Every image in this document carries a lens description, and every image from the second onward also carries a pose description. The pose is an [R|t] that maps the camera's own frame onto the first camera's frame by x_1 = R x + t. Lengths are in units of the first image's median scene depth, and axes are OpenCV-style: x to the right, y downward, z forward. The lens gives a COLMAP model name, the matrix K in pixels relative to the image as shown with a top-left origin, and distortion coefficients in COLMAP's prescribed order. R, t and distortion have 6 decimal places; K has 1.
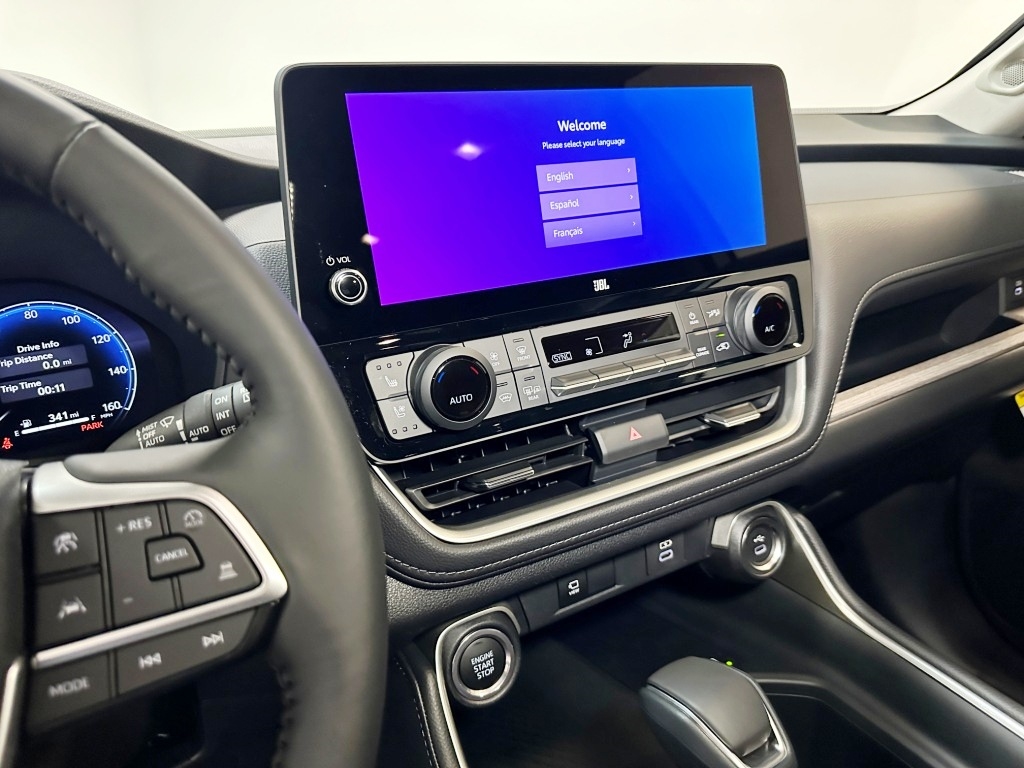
lens RADIAL K [[720.2, 0, 512.0], [0, 720.2, 384.0], [0, 0, 1]] dist [0.025984, -0.069875]
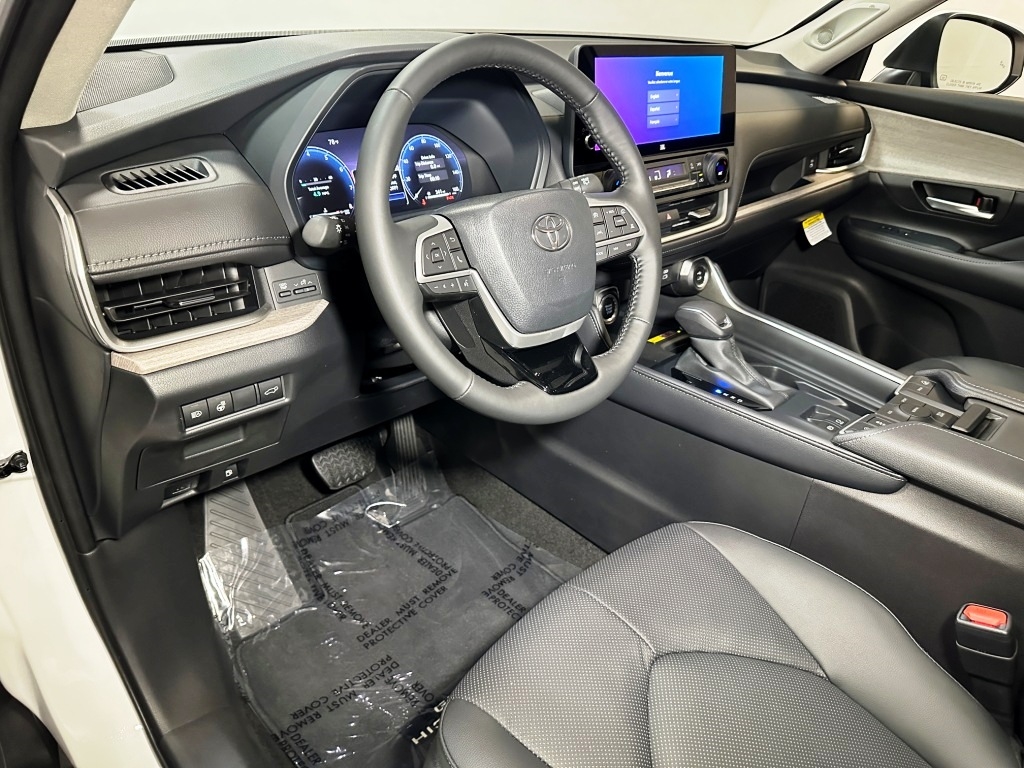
lens RADIAL K [[706.2, 0, 501.8], [0, 706.2, 386.9], [0, 0, 1]] dist [0.107142, -0.194549]
pose [[0.966163, -0.006341, 0.257854, -1.007151], [-0.045624, 0.979732, 0.195046, 0.196554], [-0.253864, -0.200211, 0.946292, -1.225318]]
